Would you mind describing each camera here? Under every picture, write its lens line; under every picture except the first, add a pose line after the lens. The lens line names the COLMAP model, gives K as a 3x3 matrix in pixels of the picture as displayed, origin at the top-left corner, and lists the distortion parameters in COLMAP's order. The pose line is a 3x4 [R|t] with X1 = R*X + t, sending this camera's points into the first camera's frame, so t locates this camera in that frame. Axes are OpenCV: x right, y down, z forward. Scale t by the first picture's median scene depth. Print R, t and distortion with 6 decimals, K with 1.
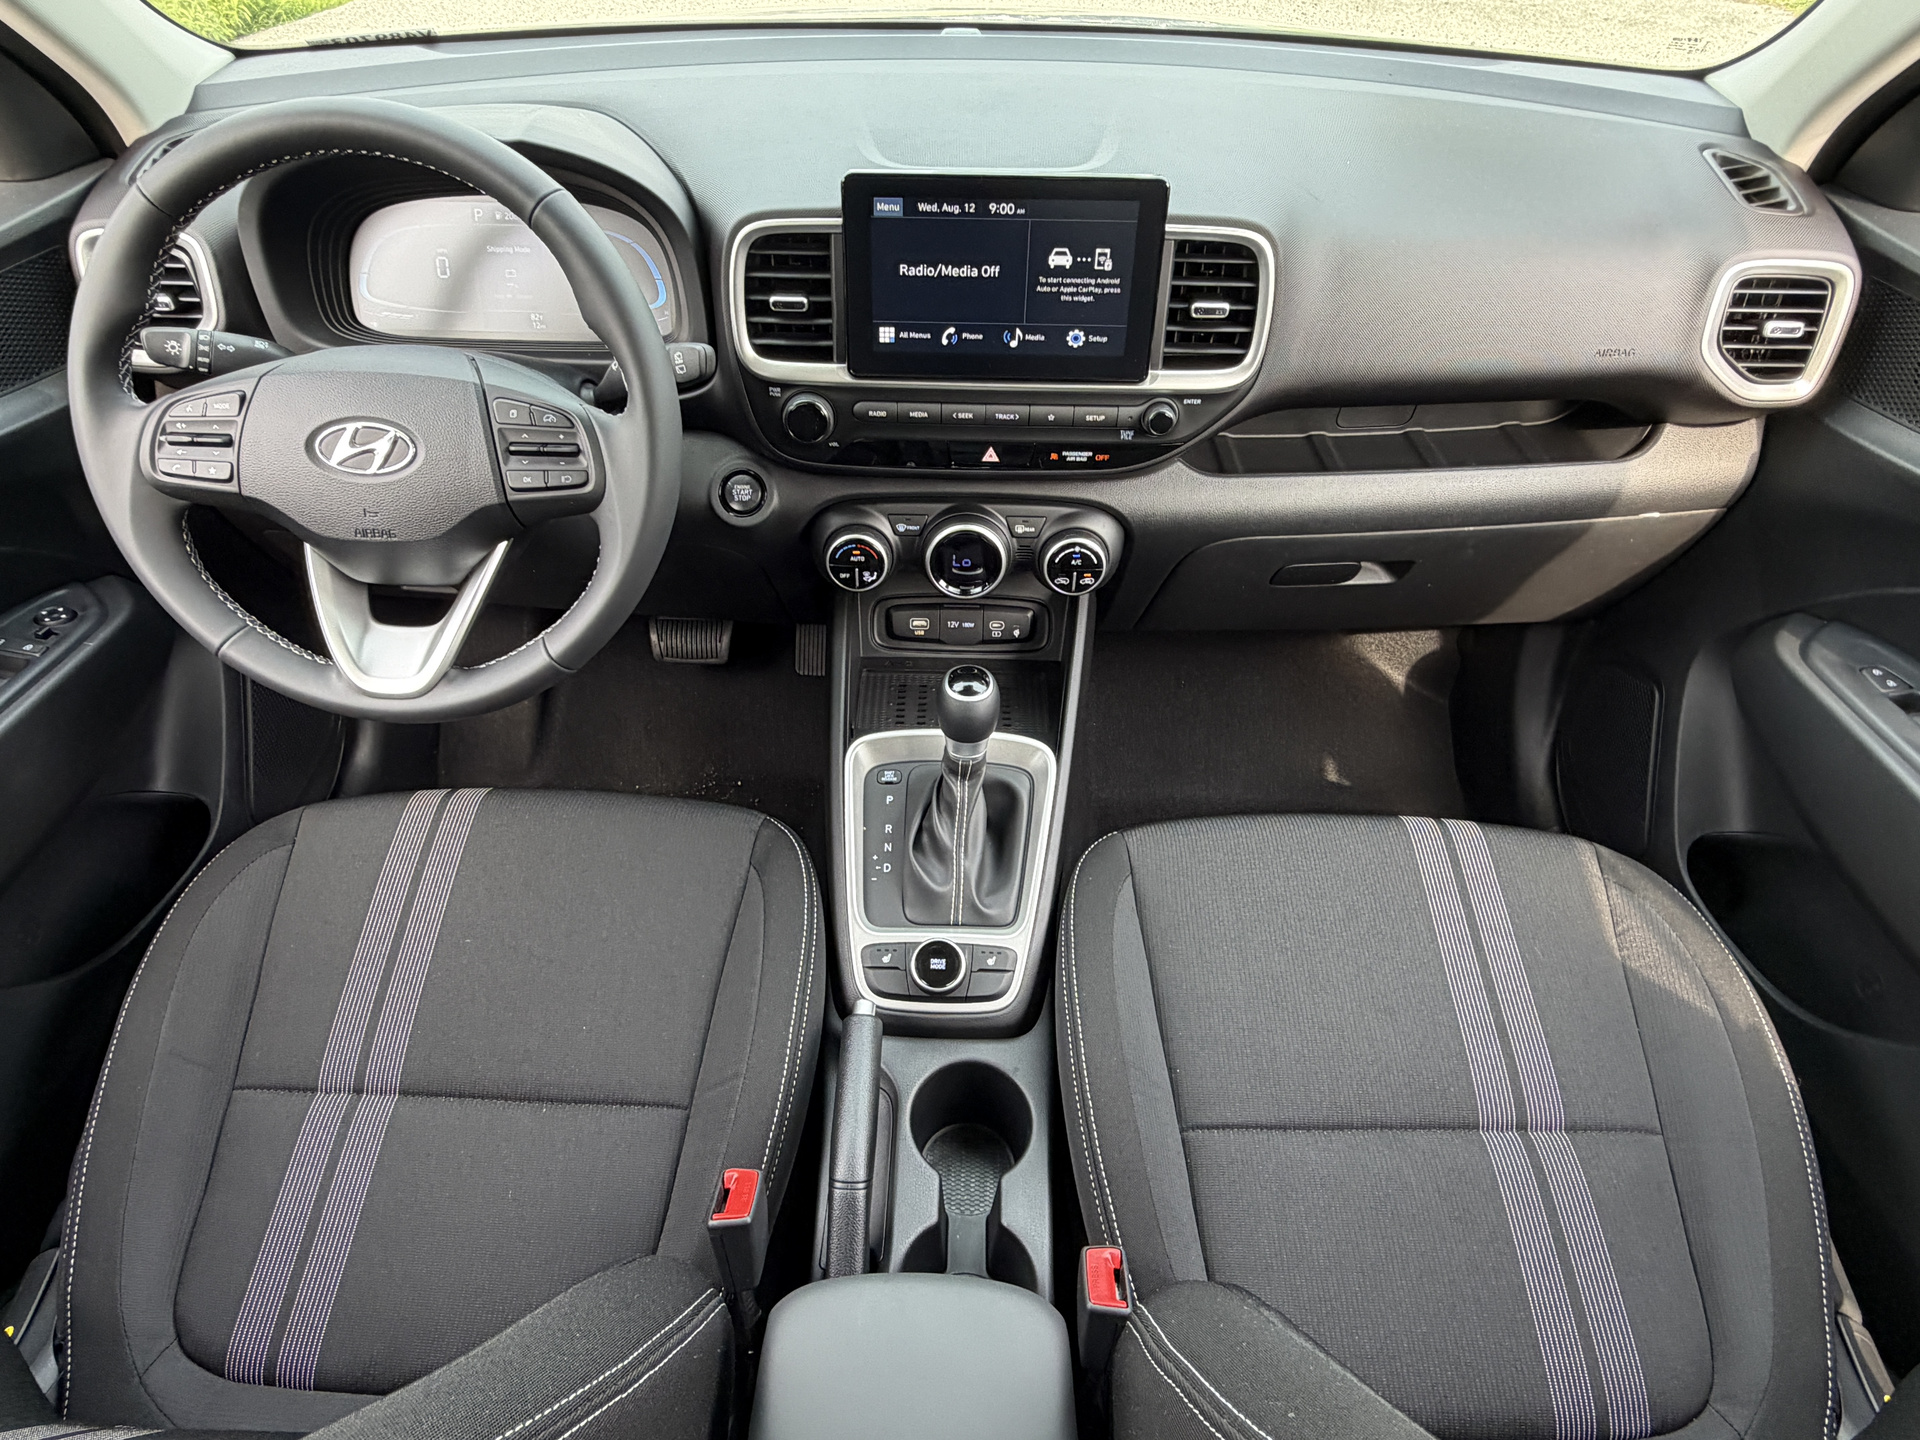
lens RADIAL K [[1115.7, 0, 934.5], [0, 1115.7, 716.5], [0, 0, 1]] dist [0.006769, -0.001066]
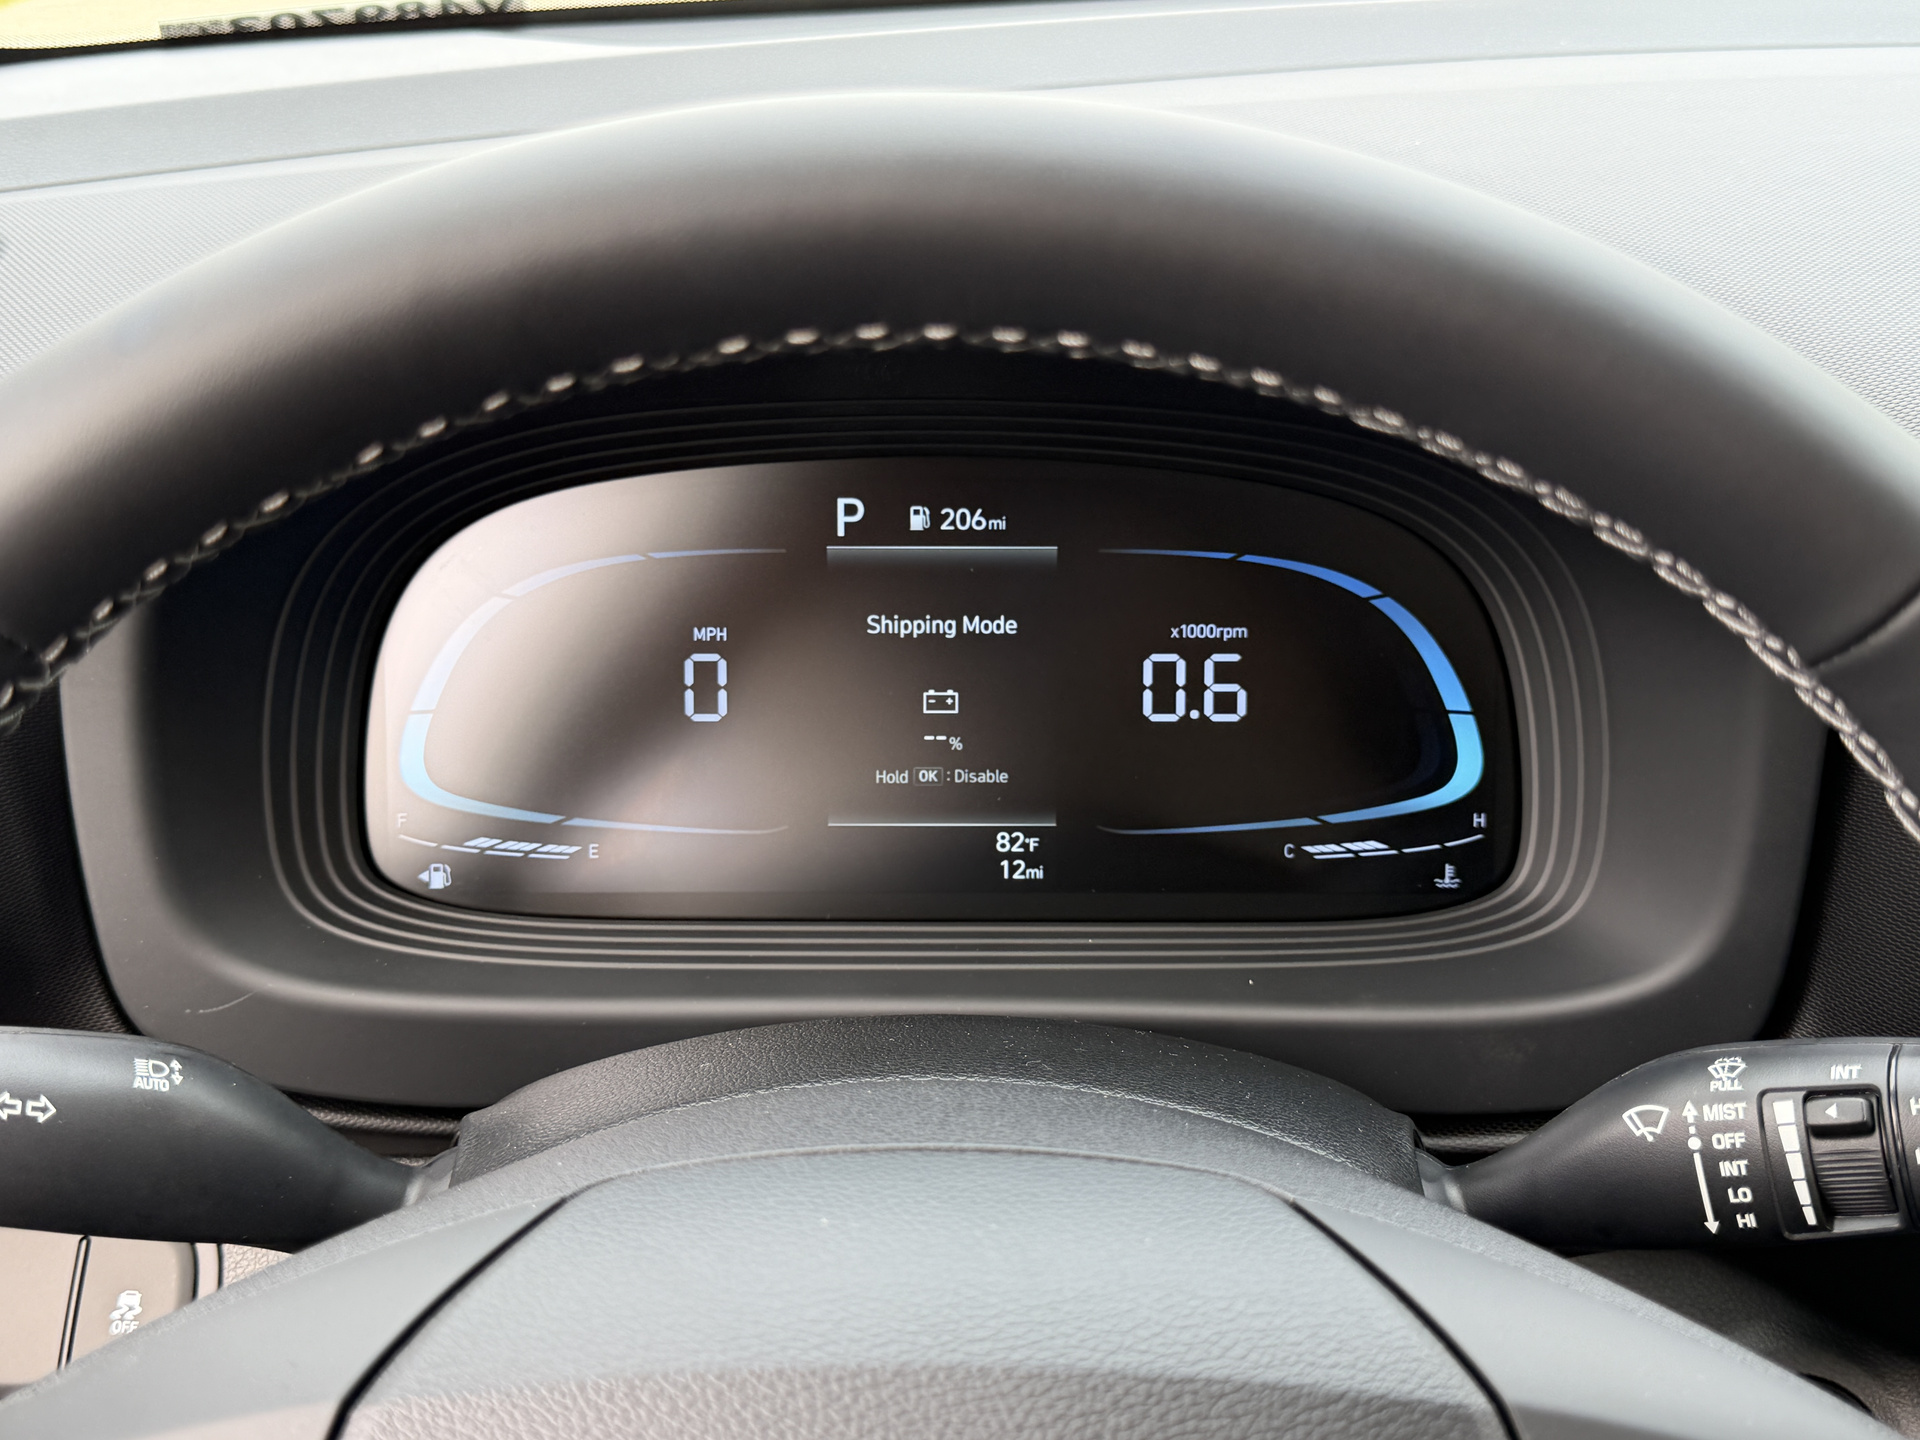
lens RADIAL K [[2157.6, 0, 967.7], [0, 2157.6, 710.9], [0, 0, 1]] dist [0.054999, 0.000000]
pose [[0.998926, -0.020474, 0.041574, -0.436278], [0.031100, 0.961268, -0.273855, -0.267390], [-0.034357, 0.274853, 0.960872, 0.516645]]
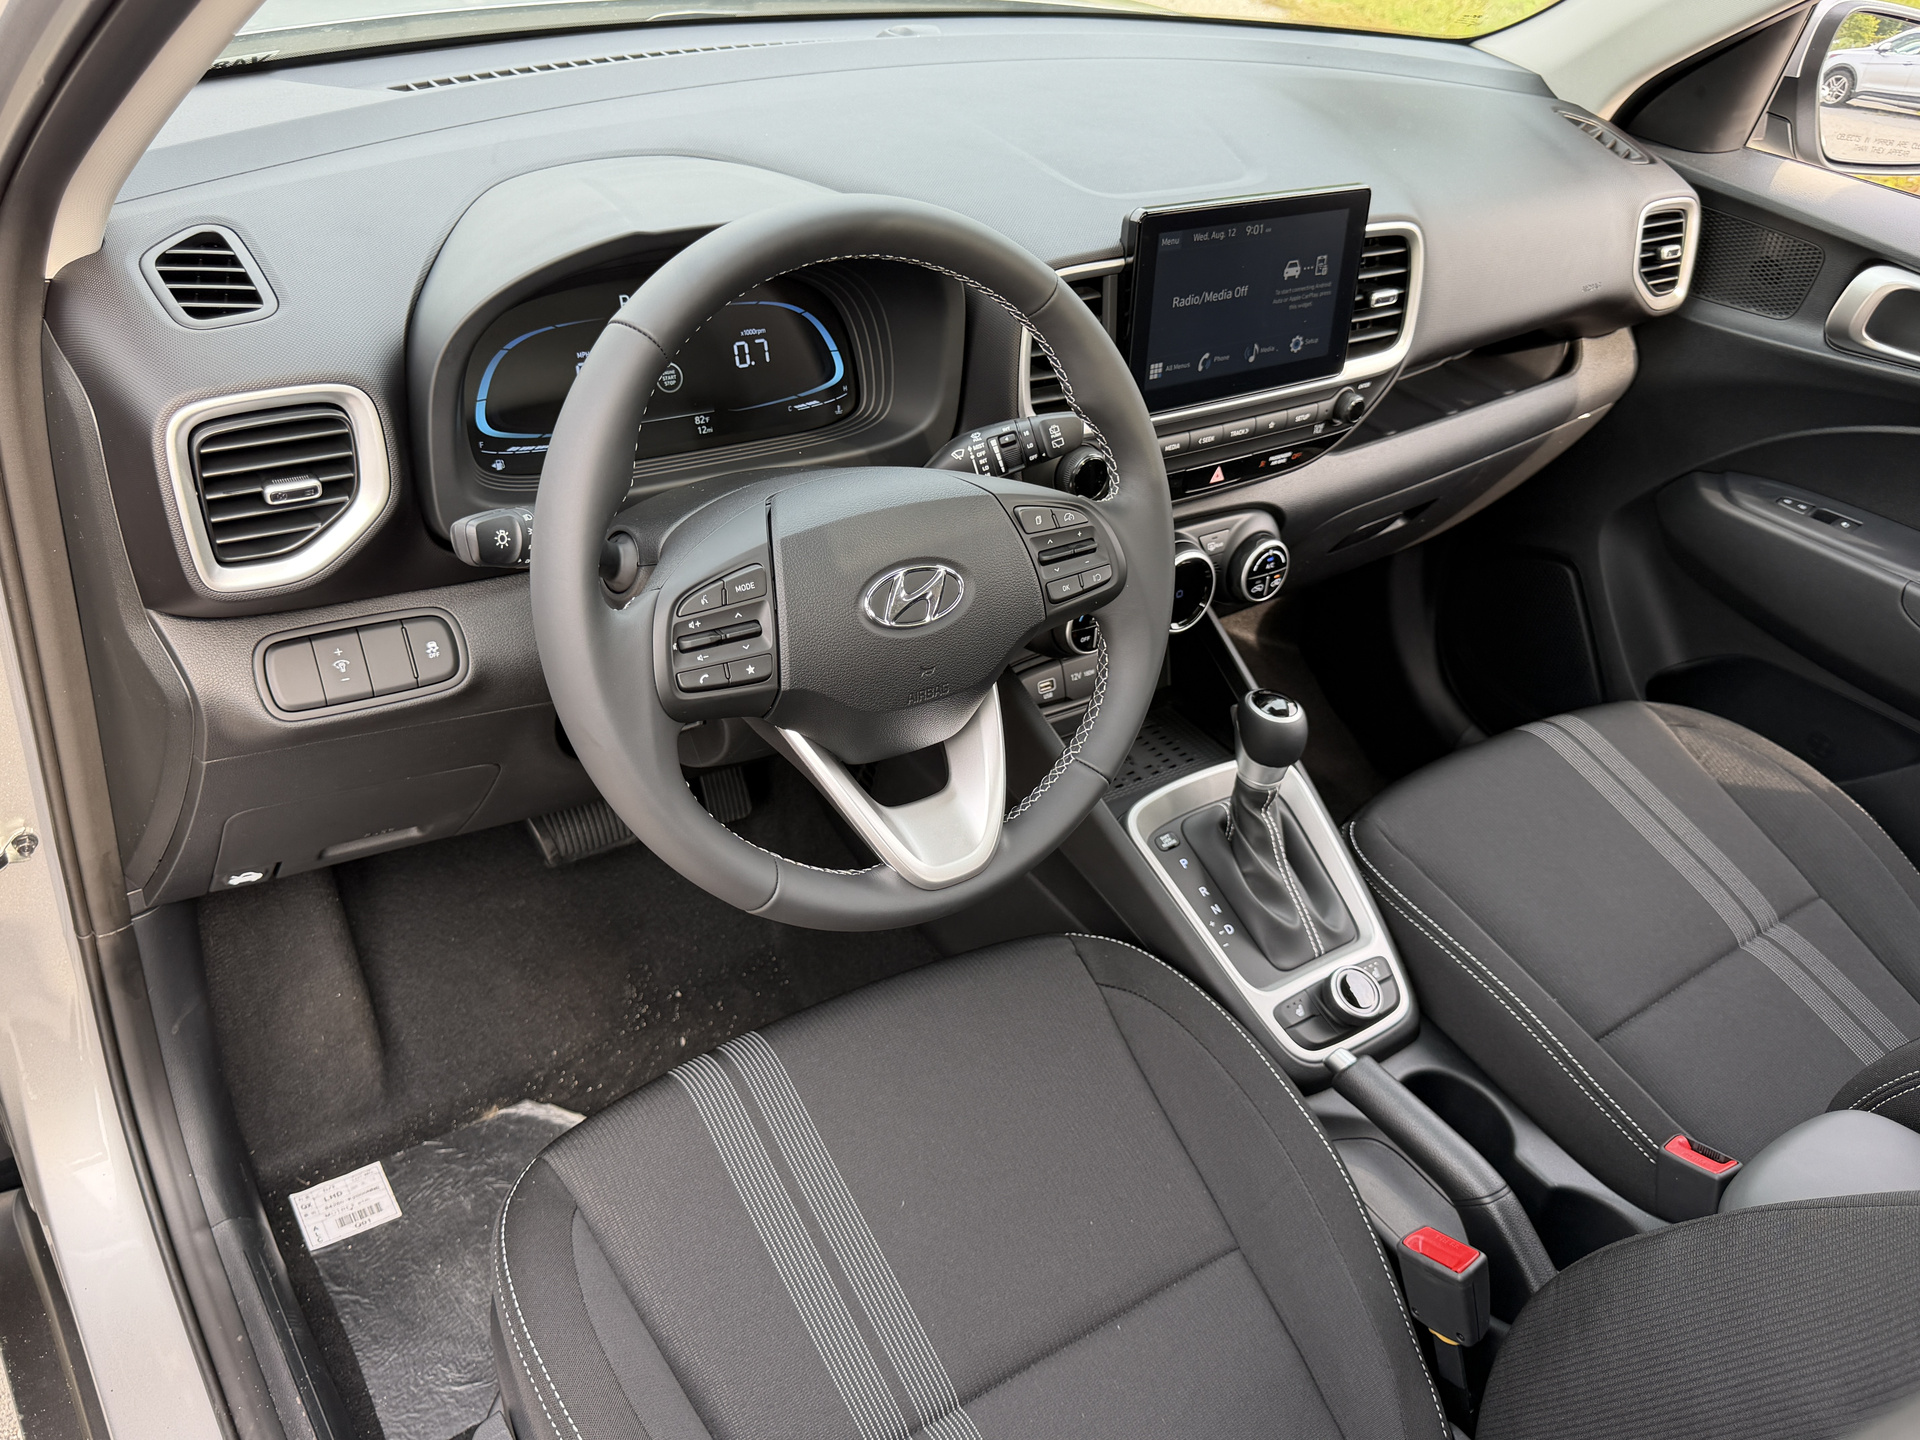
lens RADIAL K [[1564.3, 0, 962.7], [0, 1564.3, 729.8], [0, 0, 1]] dist [0.090880, -0.072070]
pose [[0.791333, -0.278049, 0.544500, -0.974771], [0.310587, 0.949947, 0.033707, -0.146921], [-0.526619, 0.142441, 0.838083, 0.012356]]
